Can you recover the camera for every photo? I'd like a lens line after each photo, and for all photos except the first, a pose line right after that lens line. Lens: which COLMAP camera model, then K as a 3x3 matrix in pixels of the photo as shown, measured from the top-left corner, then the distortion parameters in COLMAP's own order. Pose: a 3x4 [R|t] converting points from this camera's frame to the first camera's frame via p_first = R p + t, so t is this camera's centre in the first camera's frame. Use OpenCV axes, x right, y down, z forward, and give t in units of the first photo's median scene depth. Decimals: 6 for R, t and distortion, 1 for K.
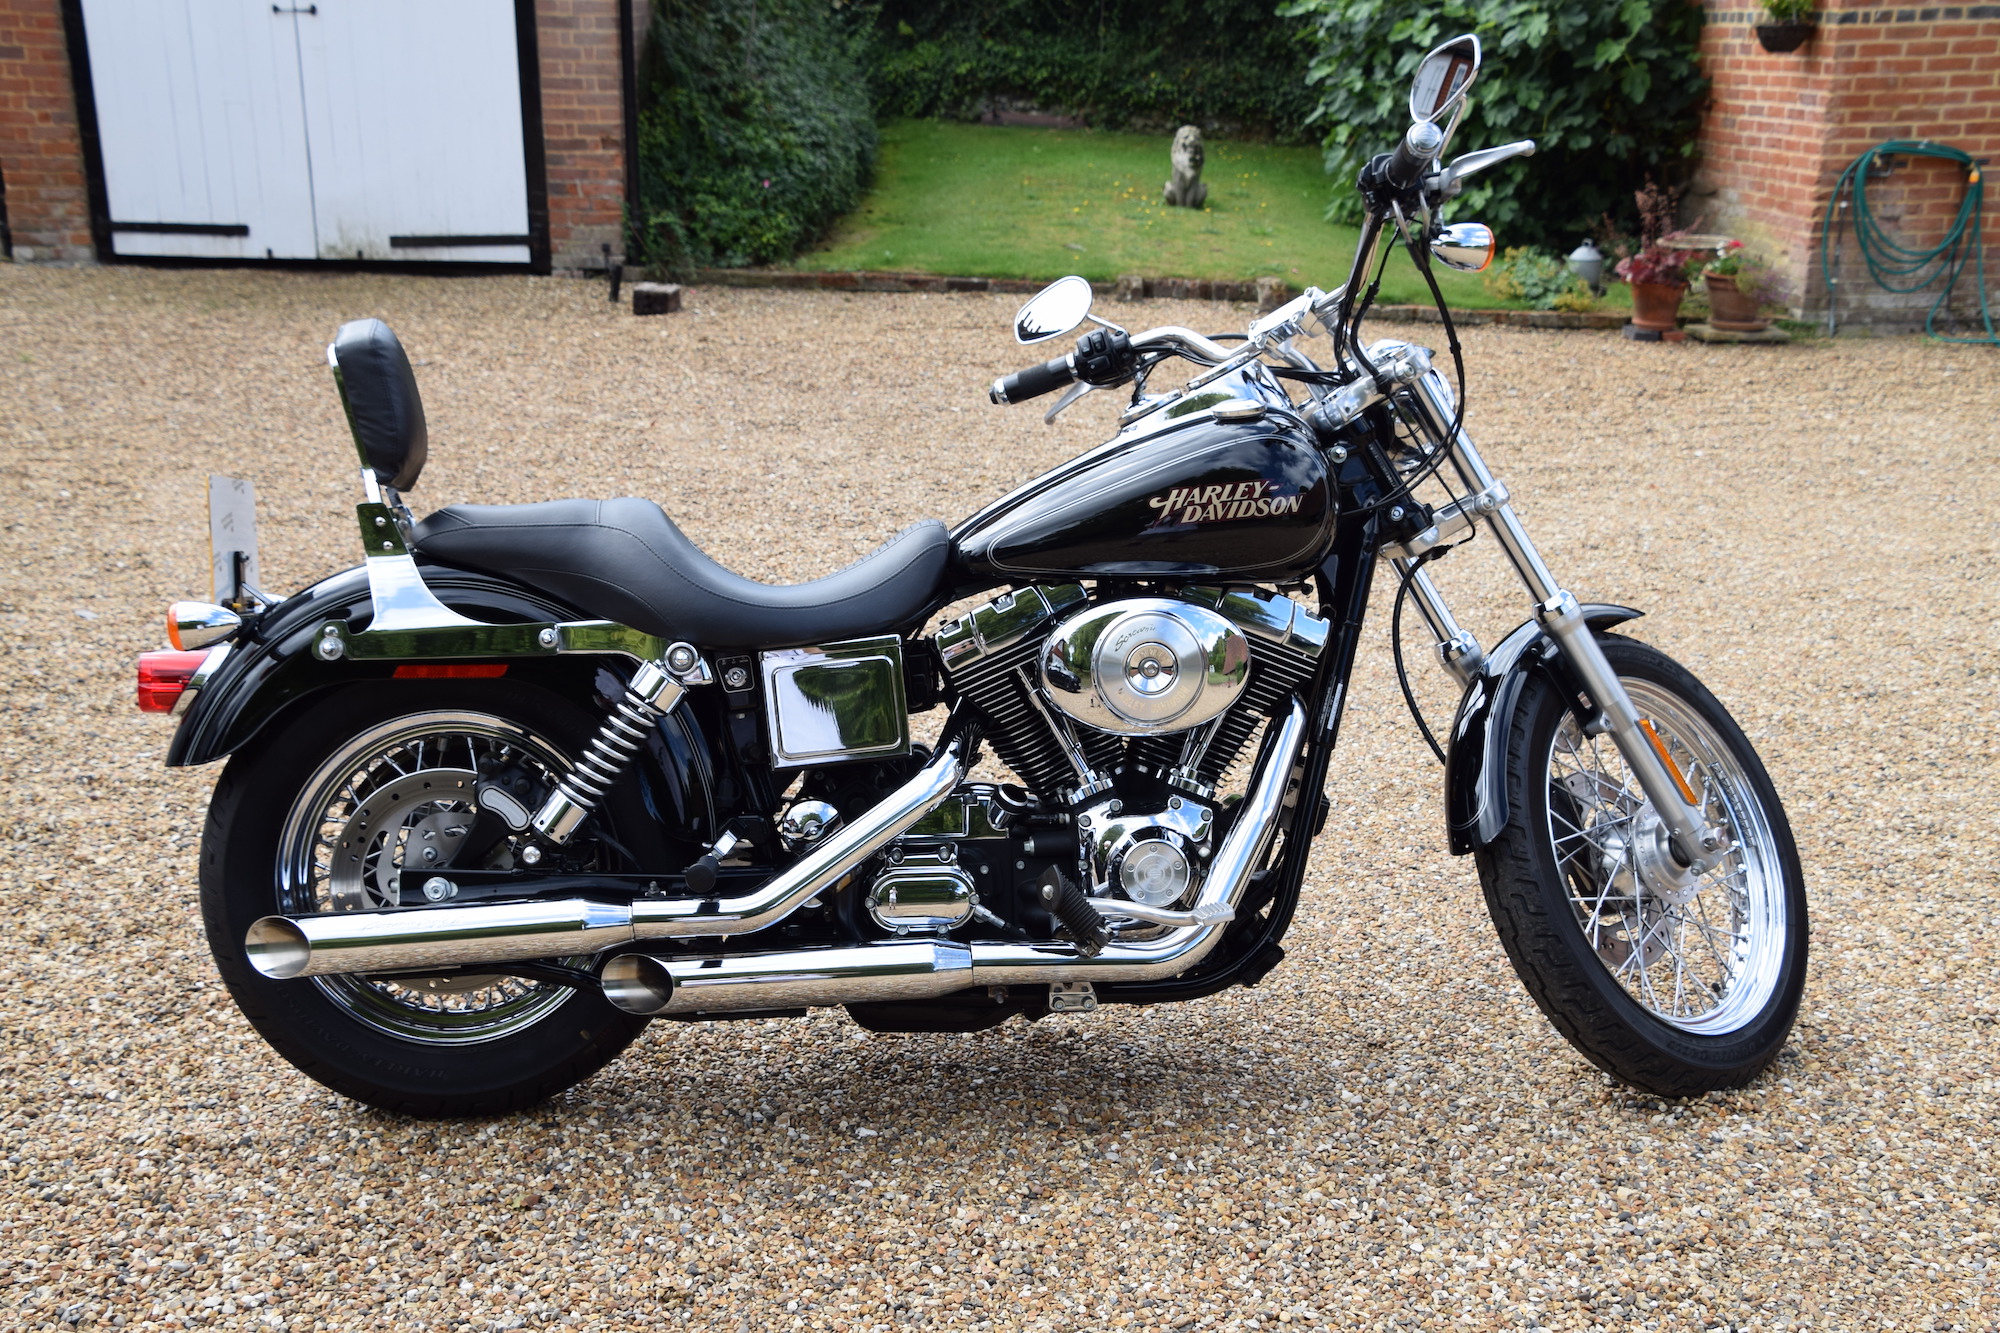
lens RADIAL K [[2320.0, 0, 1009.5], [0, 2320.0, 681.2], [0, 0, 1]] dist [0.214697, 0.000000]
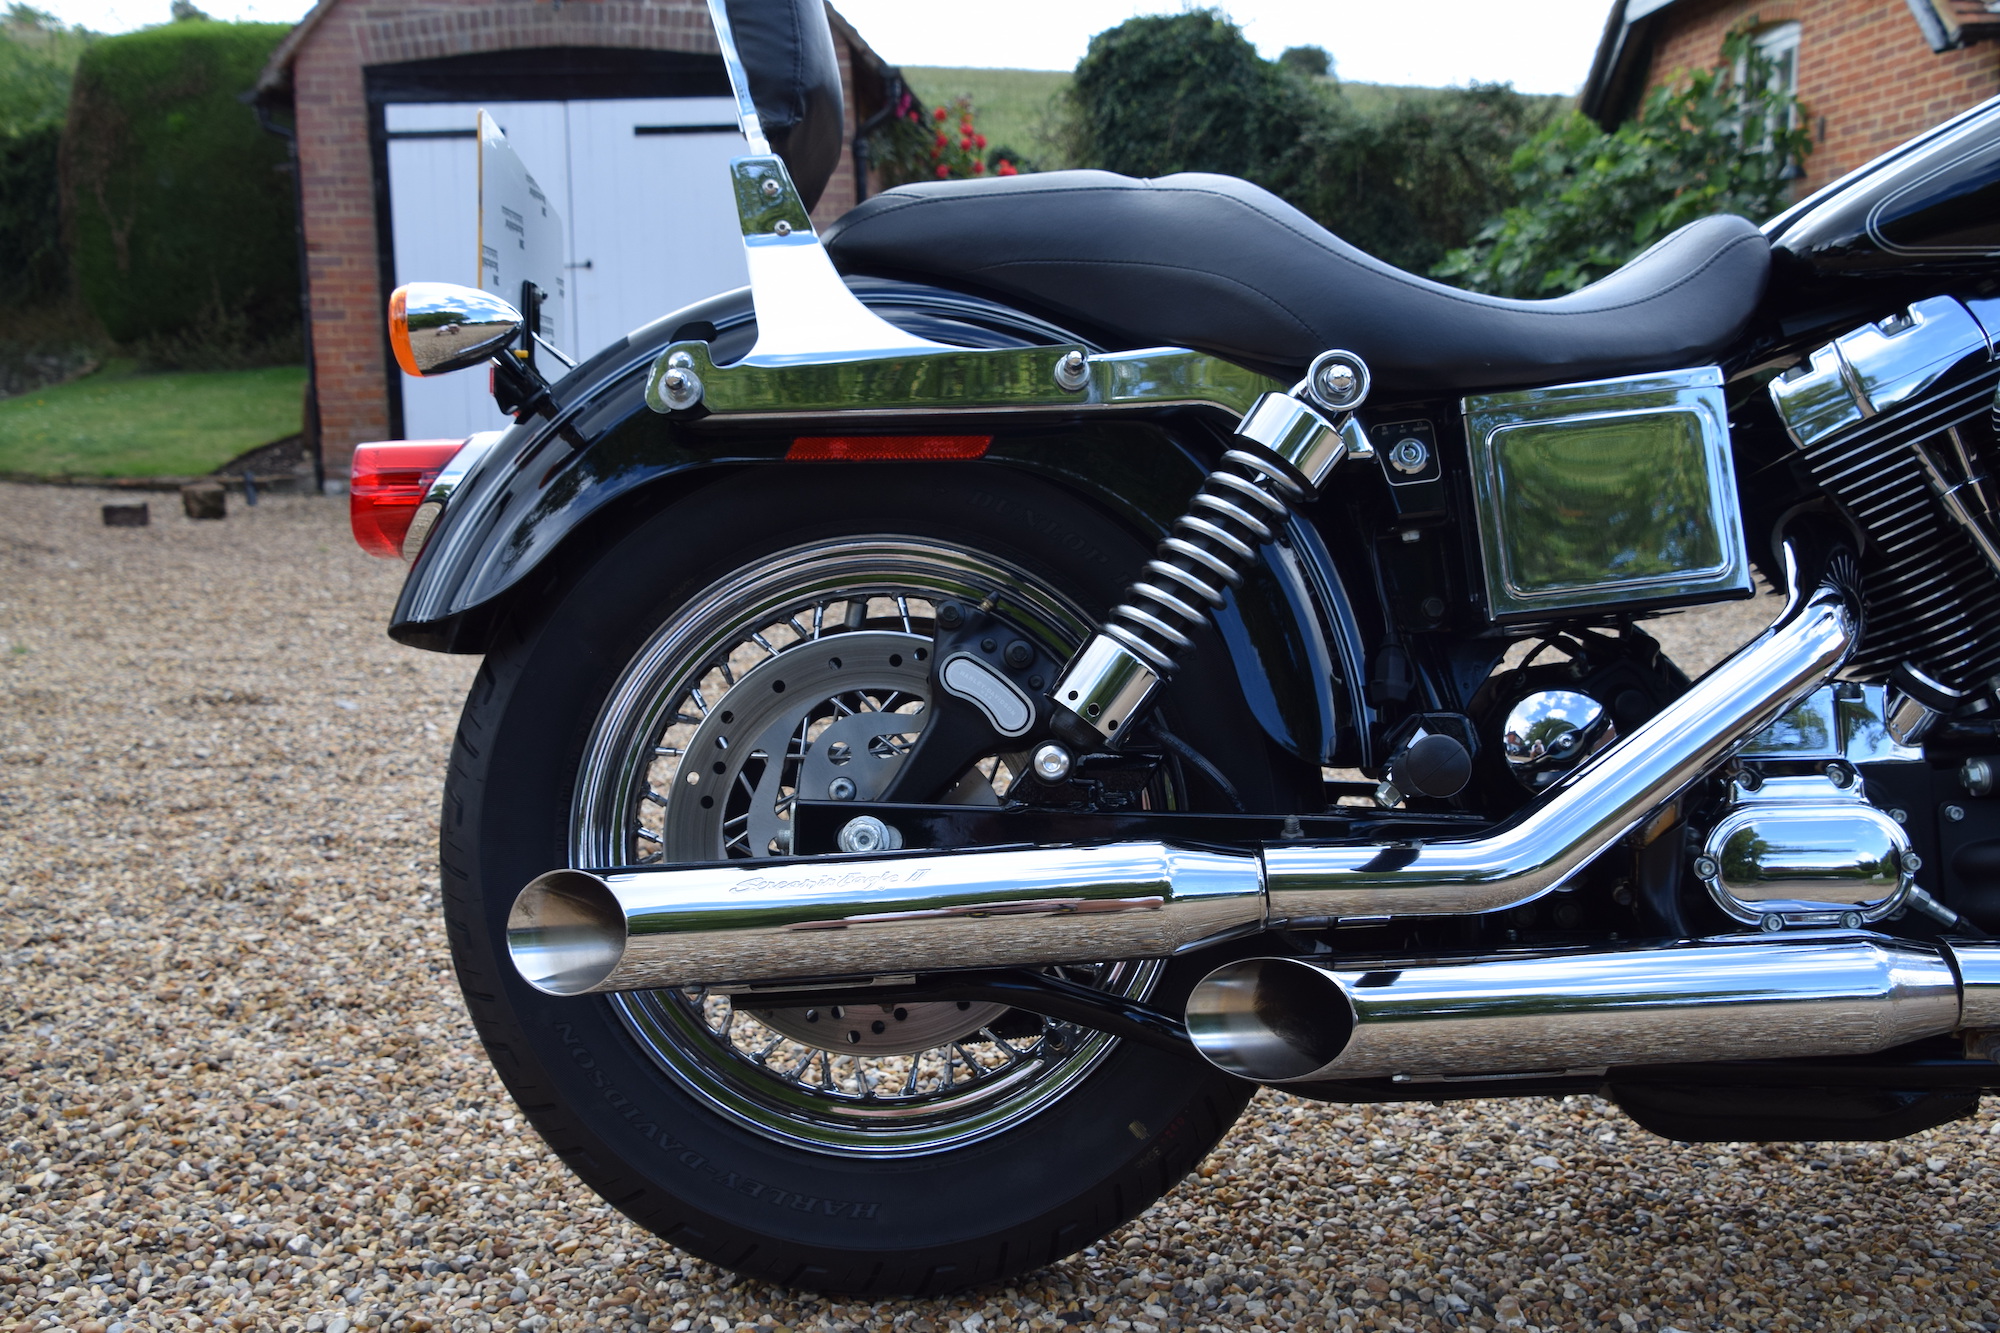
lens RADIAL K [[2020.0, 0, 996.8], [0, 2020.0, 664.9], [0, 0, 1]] dist [-0.000481, 0.000000]
pose [[0.997019, -0.022302, -0.073865, -0.167747], [0.013235, 0.992559, -0.121044, 0.094340], [0.076015, 0.119705, 0.989895, 0.513302]]
